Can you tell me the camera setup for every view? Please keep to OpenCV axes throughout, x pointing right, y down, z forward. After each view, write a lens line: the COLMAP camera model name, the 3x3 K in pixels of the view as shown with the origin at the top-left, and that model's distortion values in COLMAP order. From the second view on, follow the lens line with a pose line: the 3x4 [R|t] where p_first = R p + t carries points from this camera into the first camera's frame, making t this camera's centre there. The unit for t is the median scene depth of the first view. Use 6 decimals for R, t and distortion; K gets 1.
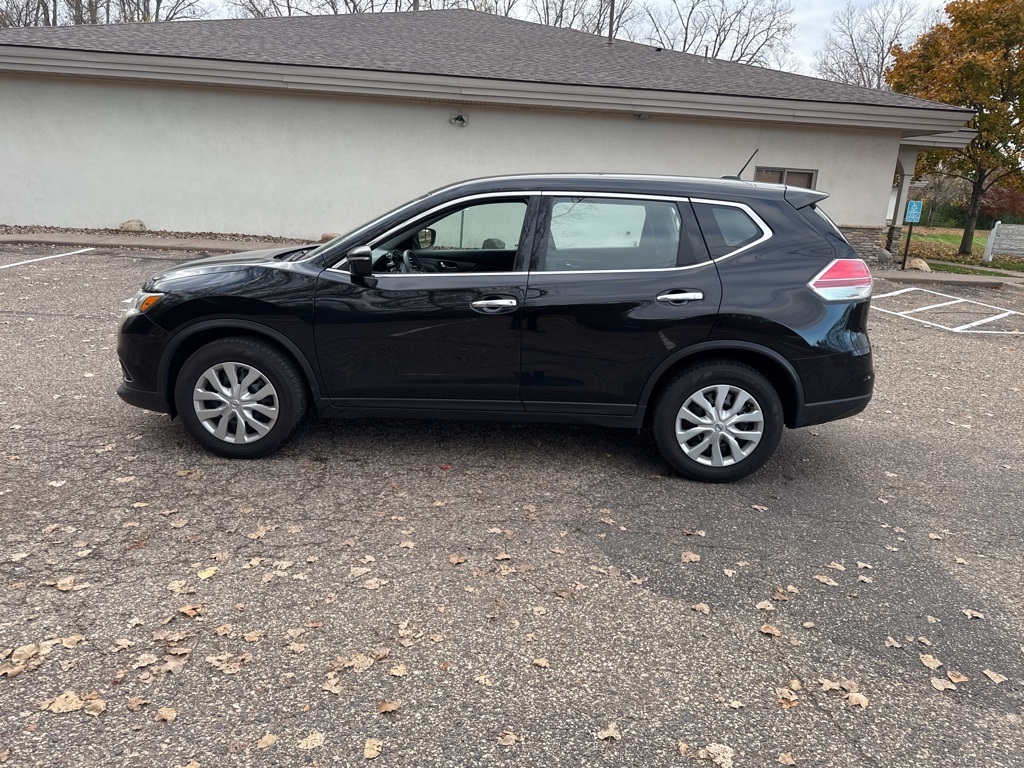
lens RADIAL K [[711.1, 0, 511.7], [0, 711.1, 396.9], [0, 0, 1]] dist [0.036081, -0.040530]
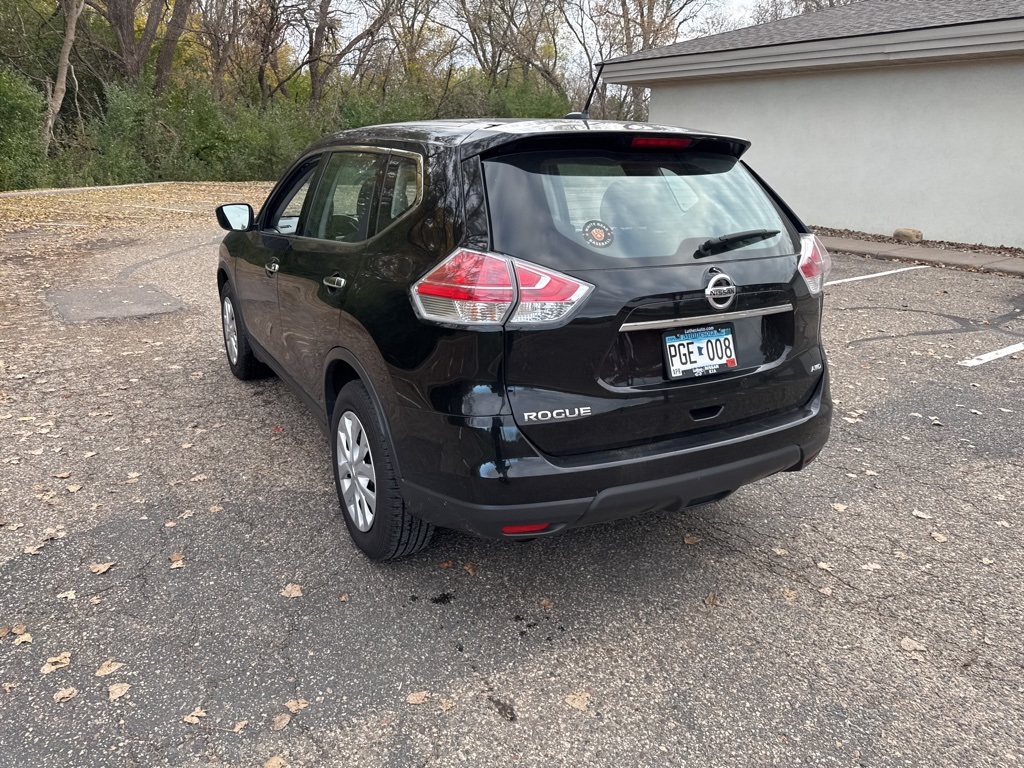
lens RADIAL K [[722.4, 0, 512.0], [0, 722.4, 384.0], [0, 0, 1]] dist [0.009714, -0.005154]
pose [[0.529041, 0.222385, -0.818939, 0.952729], [-0.236383, 0.965474, 0.109471, -0.159938], [0.815008, 0.135668, 0.563343, 0.721228]]
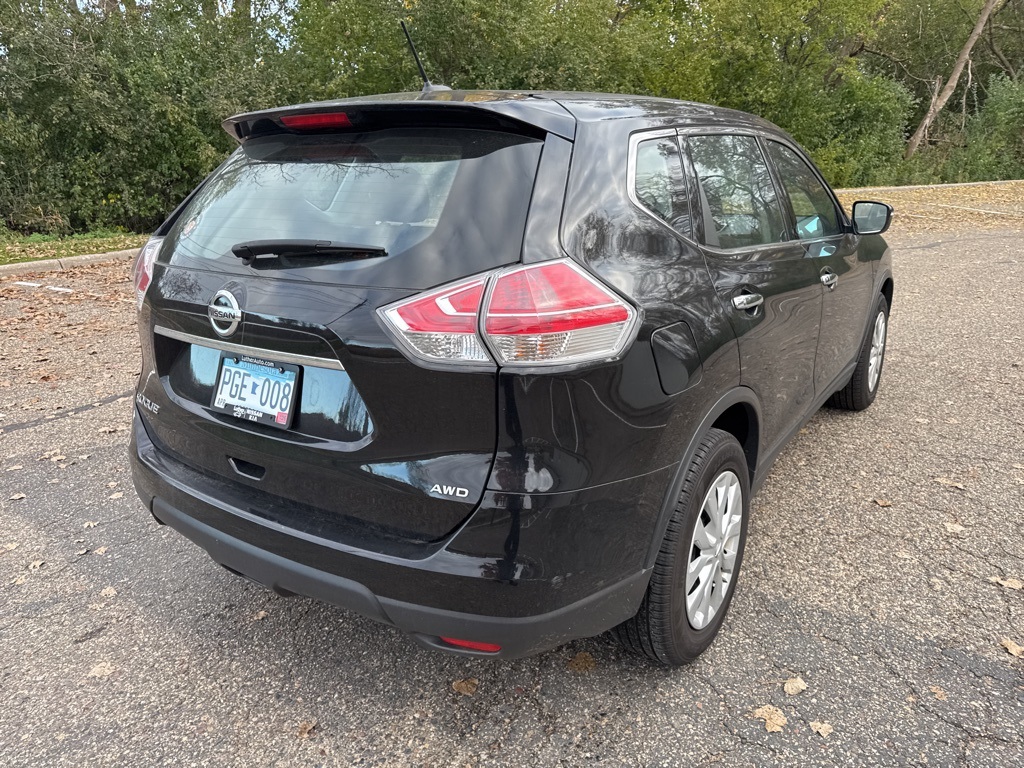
lens RADIAL K [[734.1, 0, 515.3], [0, 734.1, 382.1], [0, 0, 1]] dist [0.025903, -0.027695]
pose [[-0.535633, 0.216357, -0.816264, 0.835654], [-0.240197, 0.887658, 0.392898, -0.389459], [0.809569, 0.406513, -0.423491, 1.520638]]
